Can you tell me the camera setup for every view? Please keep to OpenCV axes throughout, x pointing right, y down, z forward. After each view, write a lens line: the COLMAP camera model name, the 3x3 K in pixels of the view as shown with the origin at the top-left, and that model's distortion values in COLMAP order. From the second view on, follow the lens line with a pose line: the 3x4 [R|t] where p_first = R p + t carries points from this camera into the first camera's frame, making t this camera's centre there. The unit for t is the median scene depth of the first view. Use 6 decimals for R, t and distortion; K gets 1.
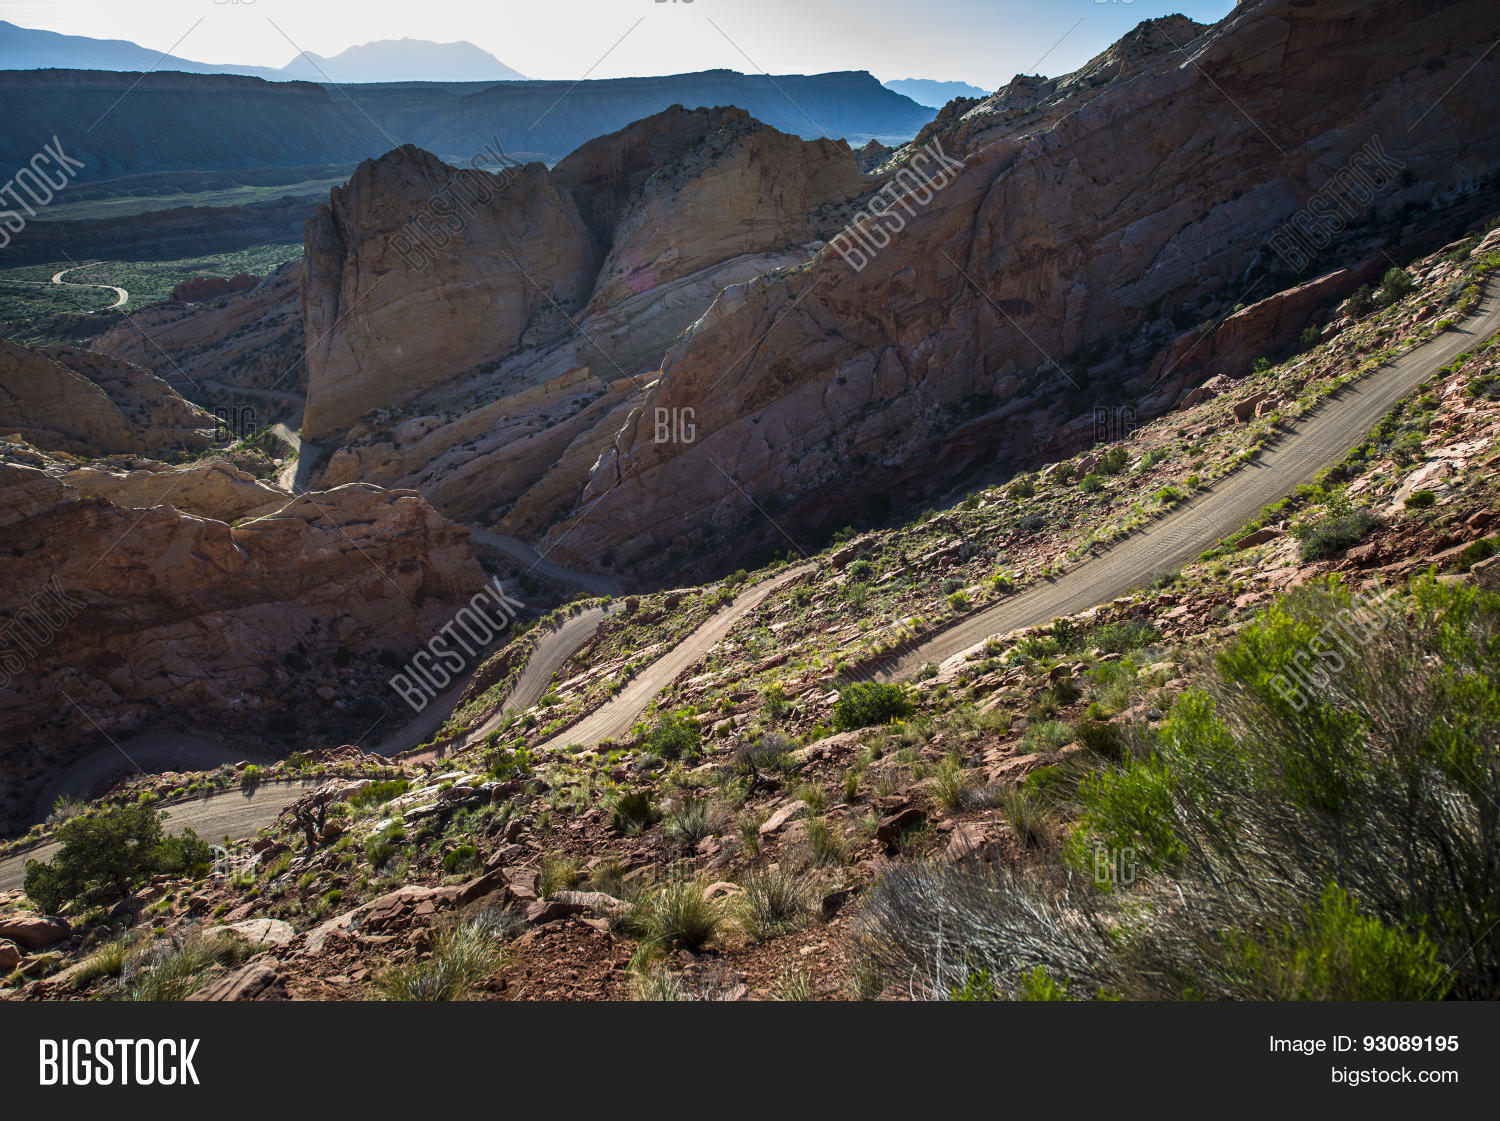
lens RADIAL K [[965.7, 0, 750.0], [0, 965.7, 513.5], [0, 0, 1]] dist [-0.003792, -0.002435]
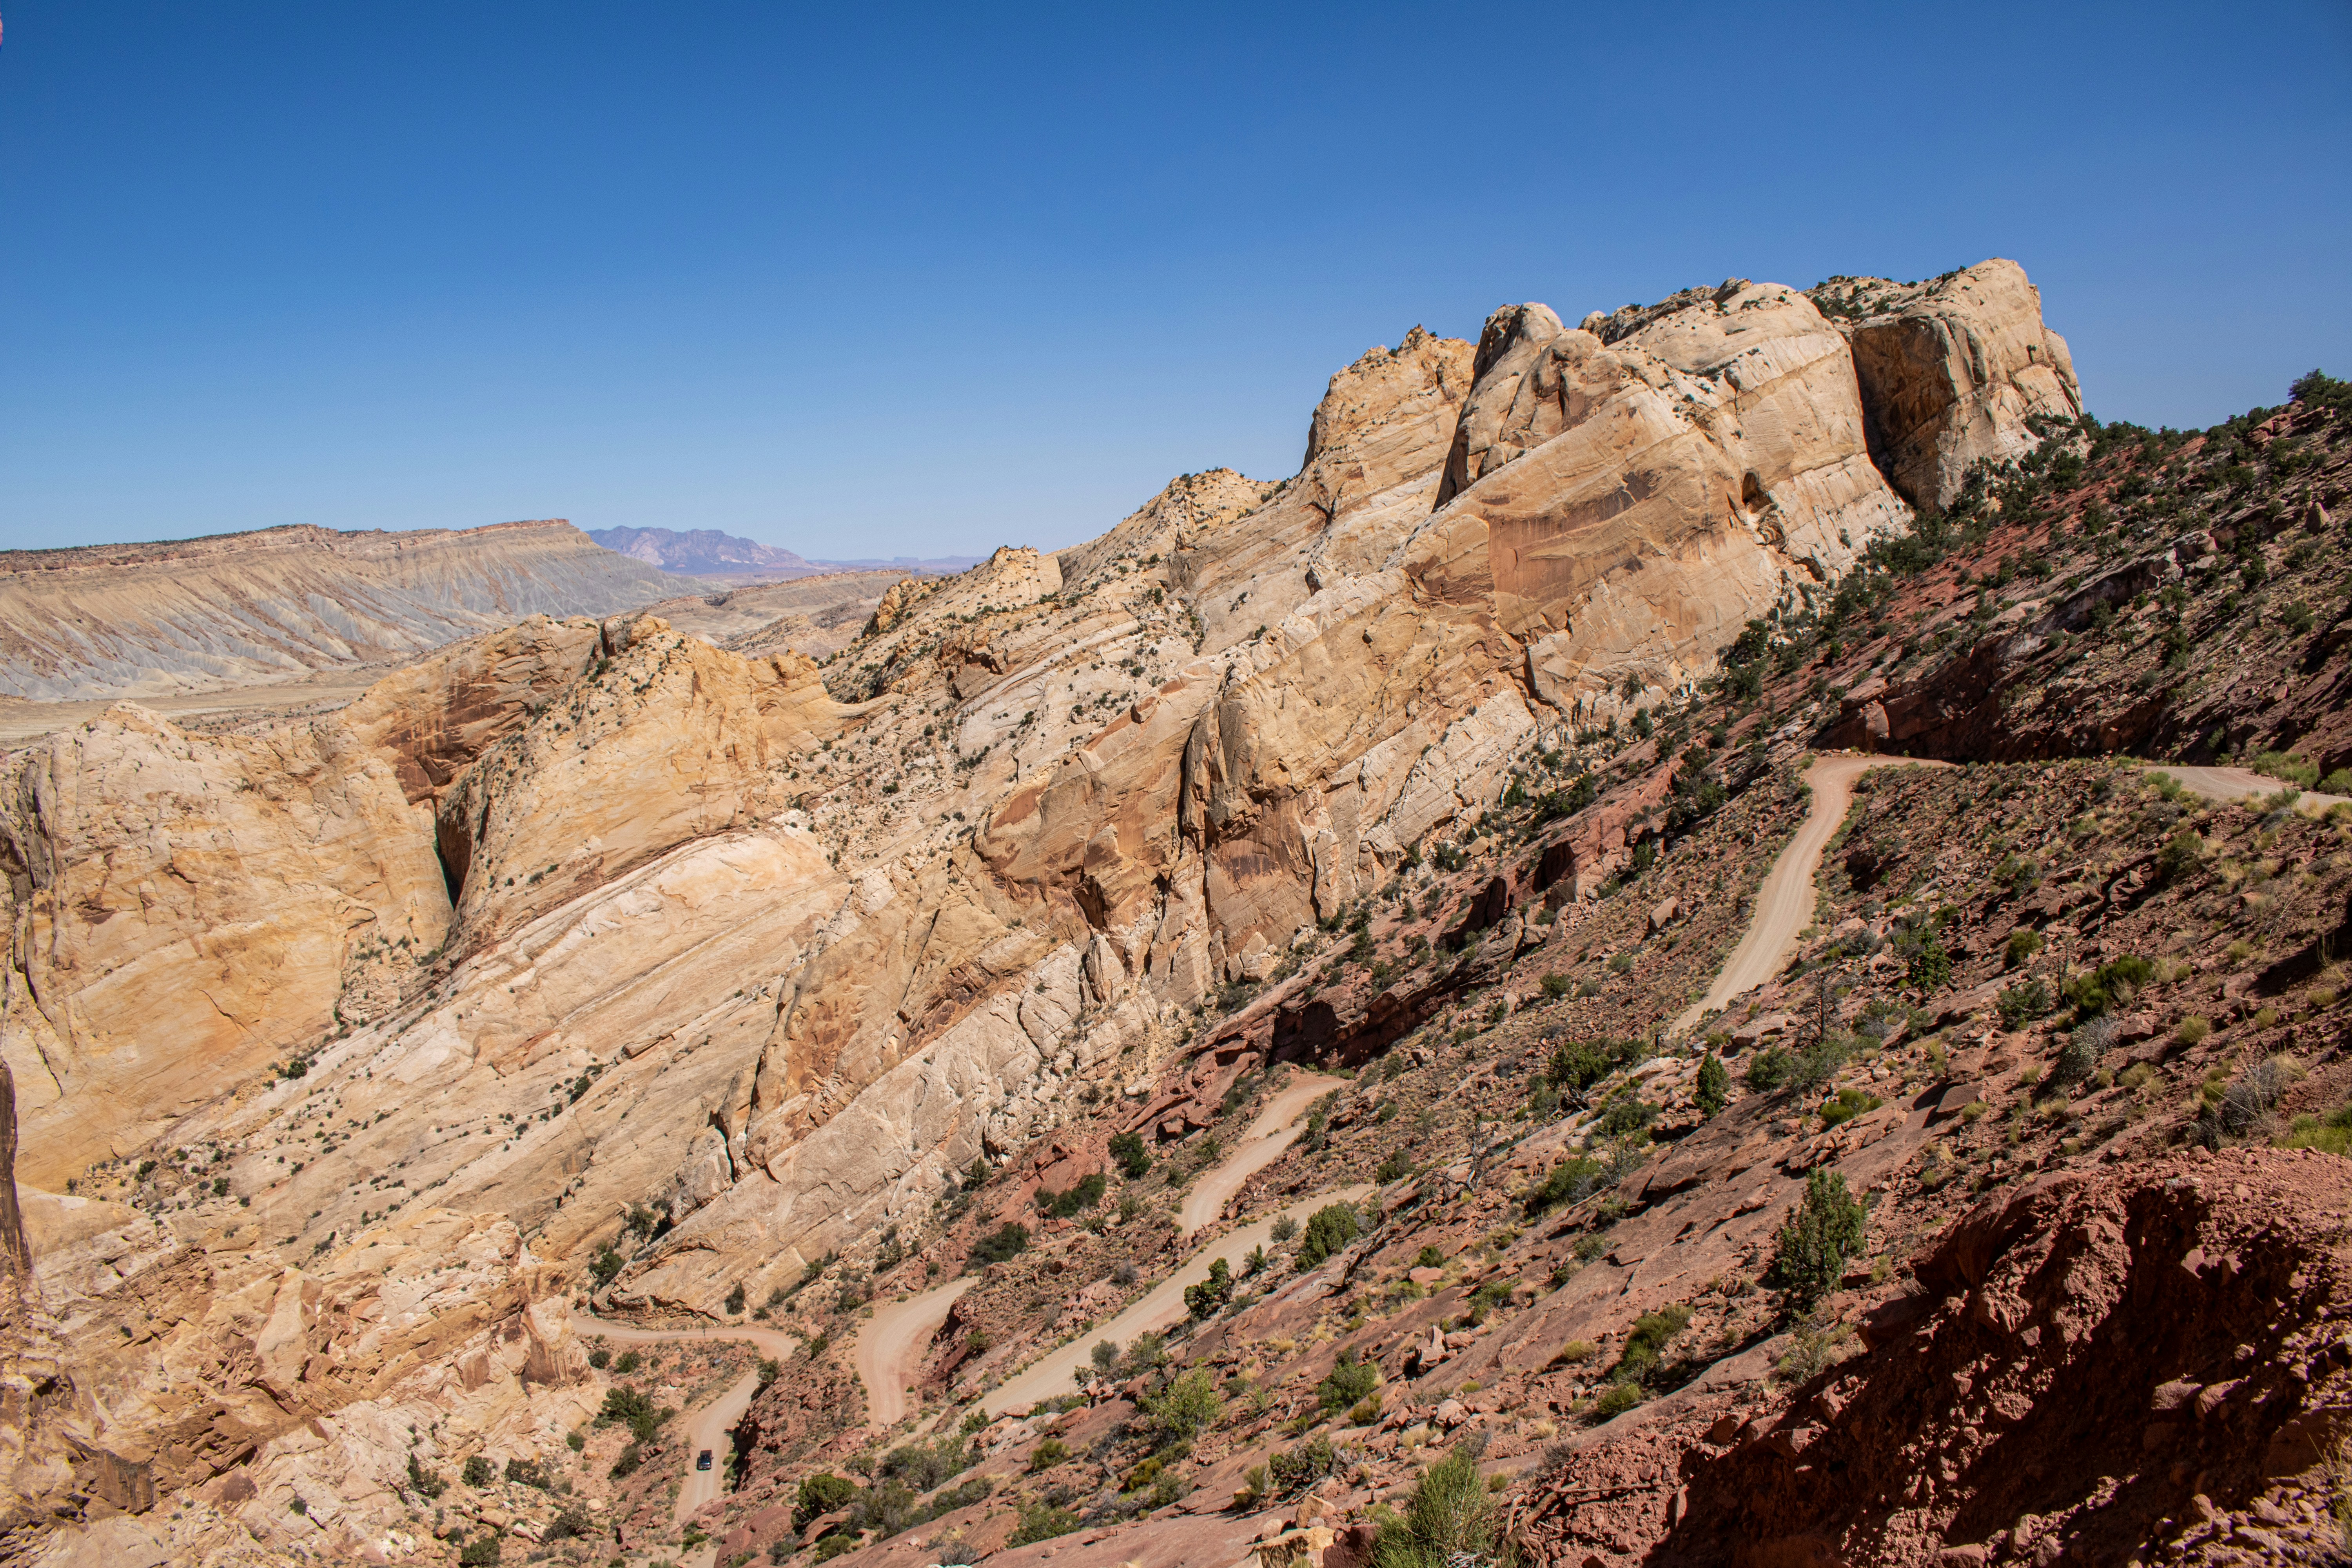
lens RADIAL K [[1897.9, 0, 1172.4], [0, 1897.9, 850.7], [0, 0, 1]] dist [-0.148027, 0.145669]
pose [[0.907436, -0.082430, 0.412025, -0.240718], [0.182026, 0.960901, -0.208653, 0.046858], [-0.378716, 0.264339, 0.886961, -0.187910]]
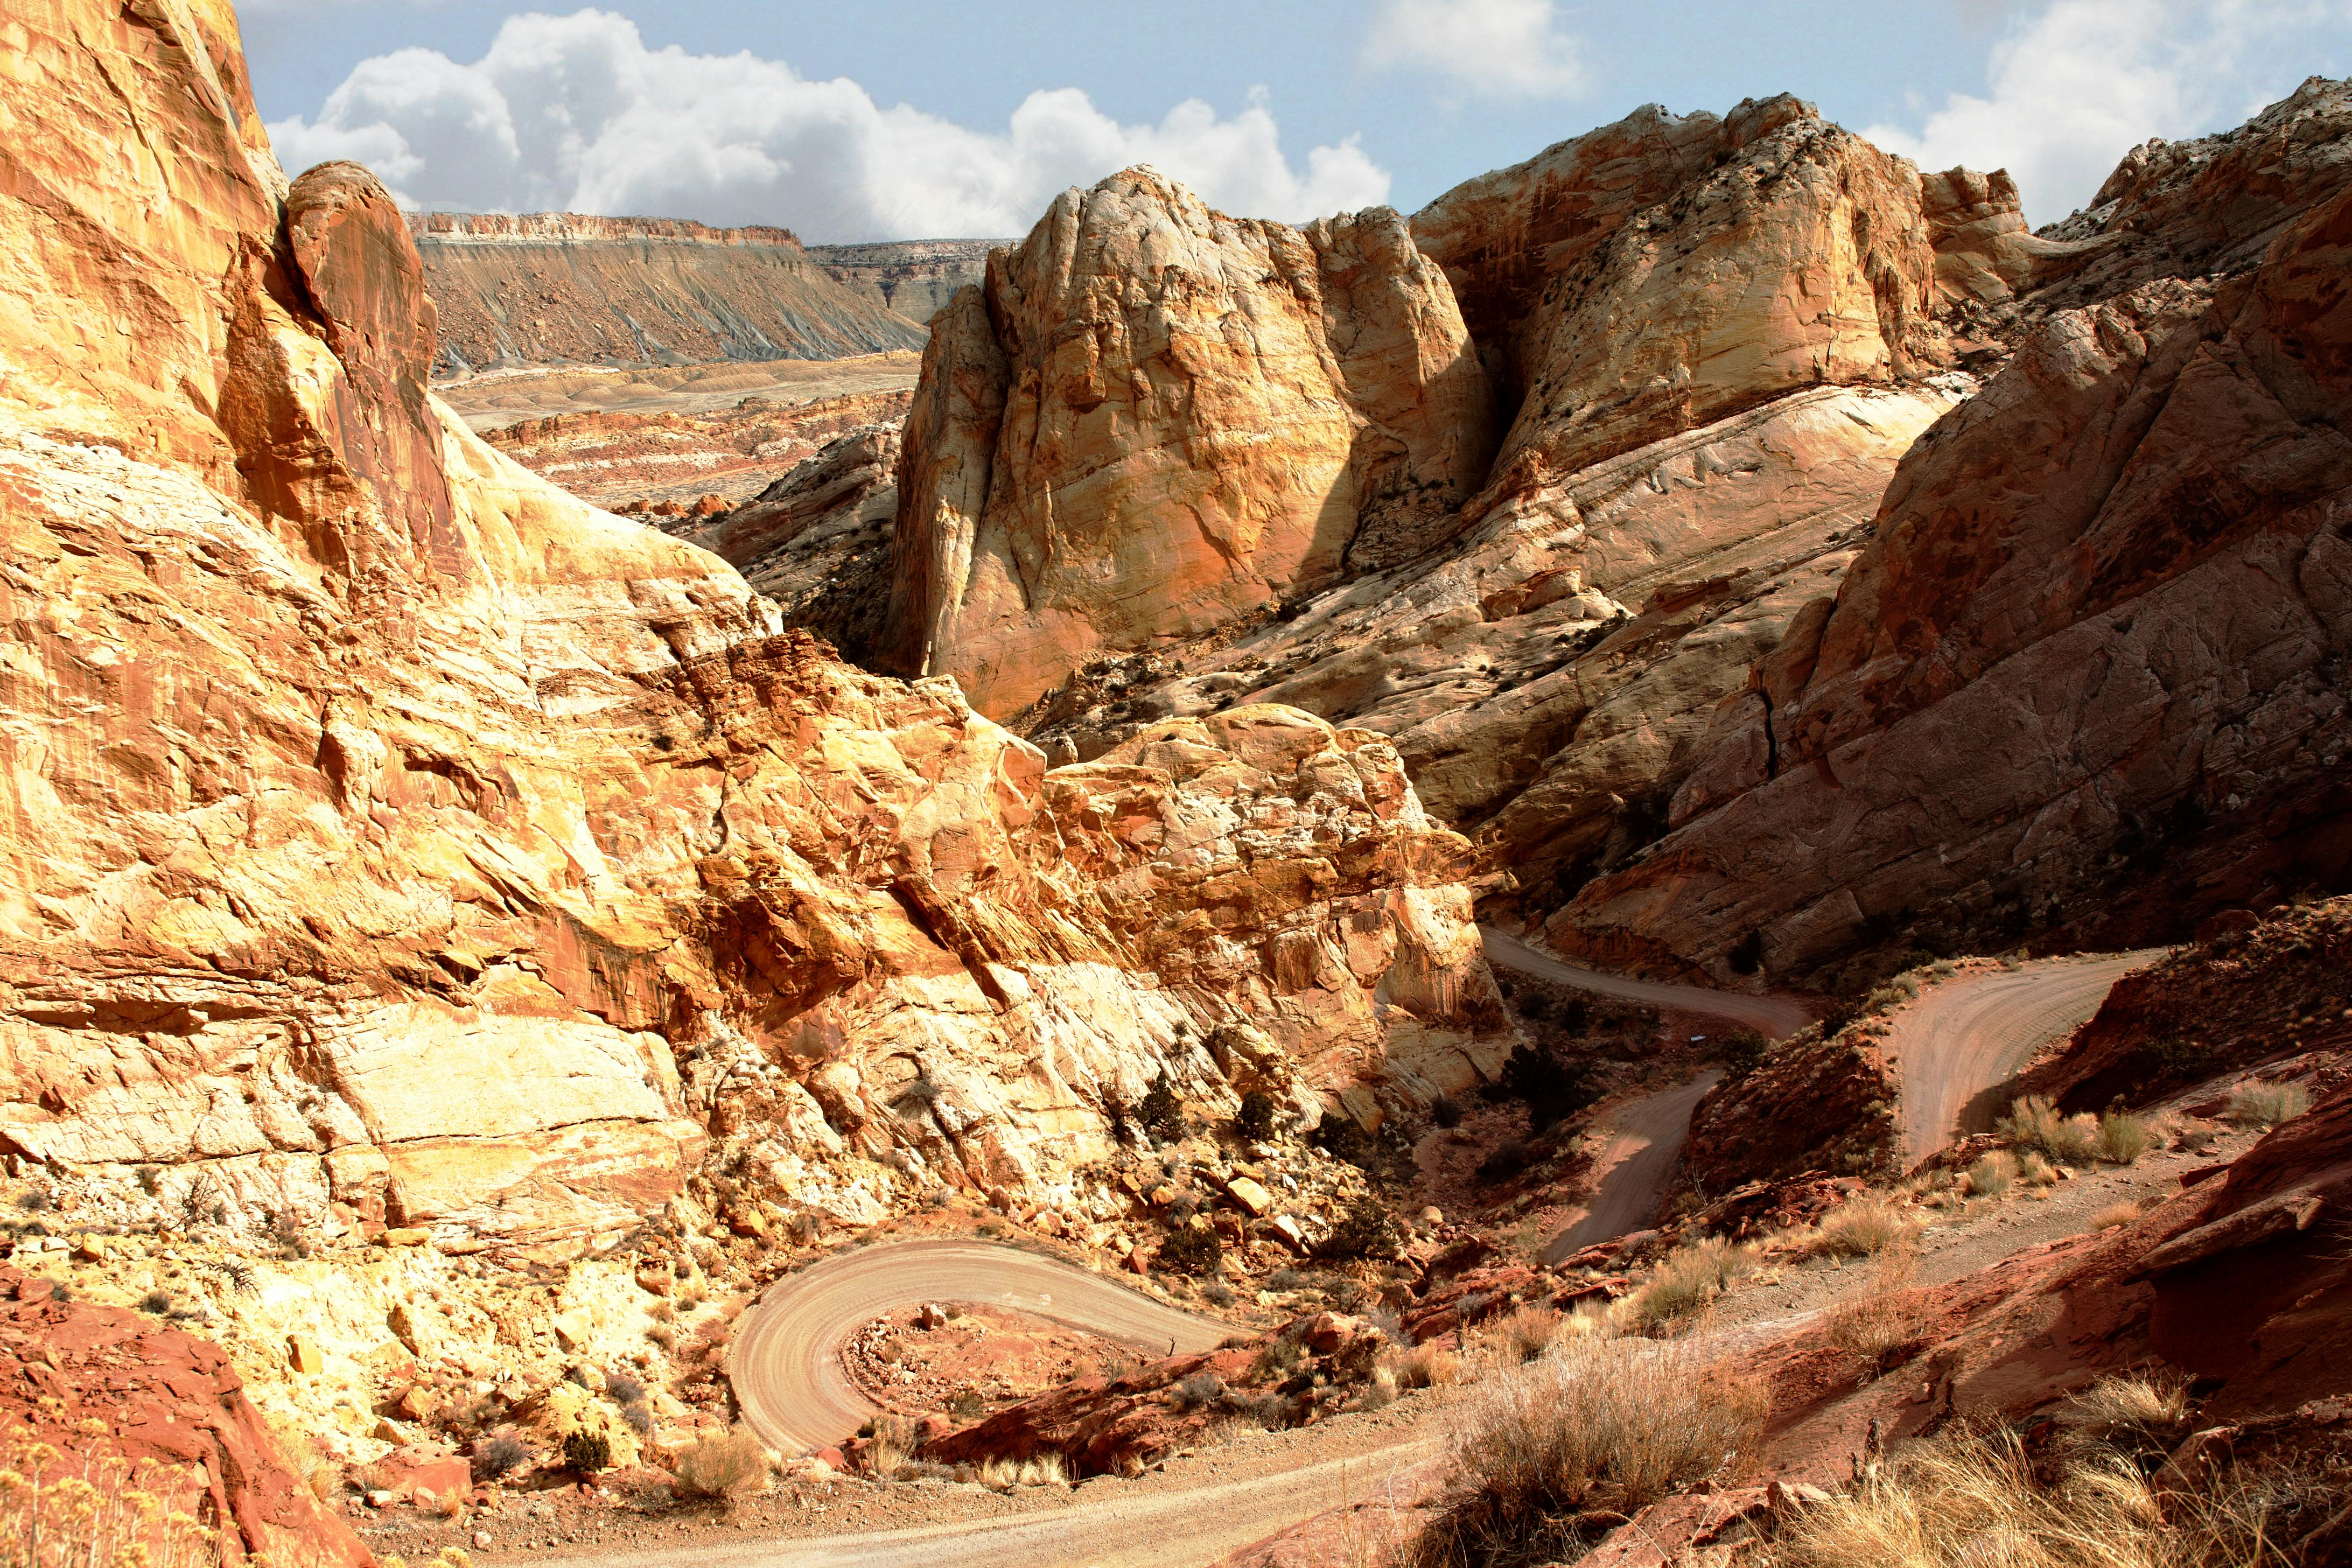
lens RADIAL K [[1897.9, 0, 1172.4], [0, 1897.9, 850.7], [0, 0, 1]] dist [-0.148027, 0.145669]
pose [[0.984836, 0.025024, -0.171675, -0.164293], [-0.043612, 0.993476, -0.105371, 0.064571], [0.167919, 0.111260, 0.979502, 0.104770]]
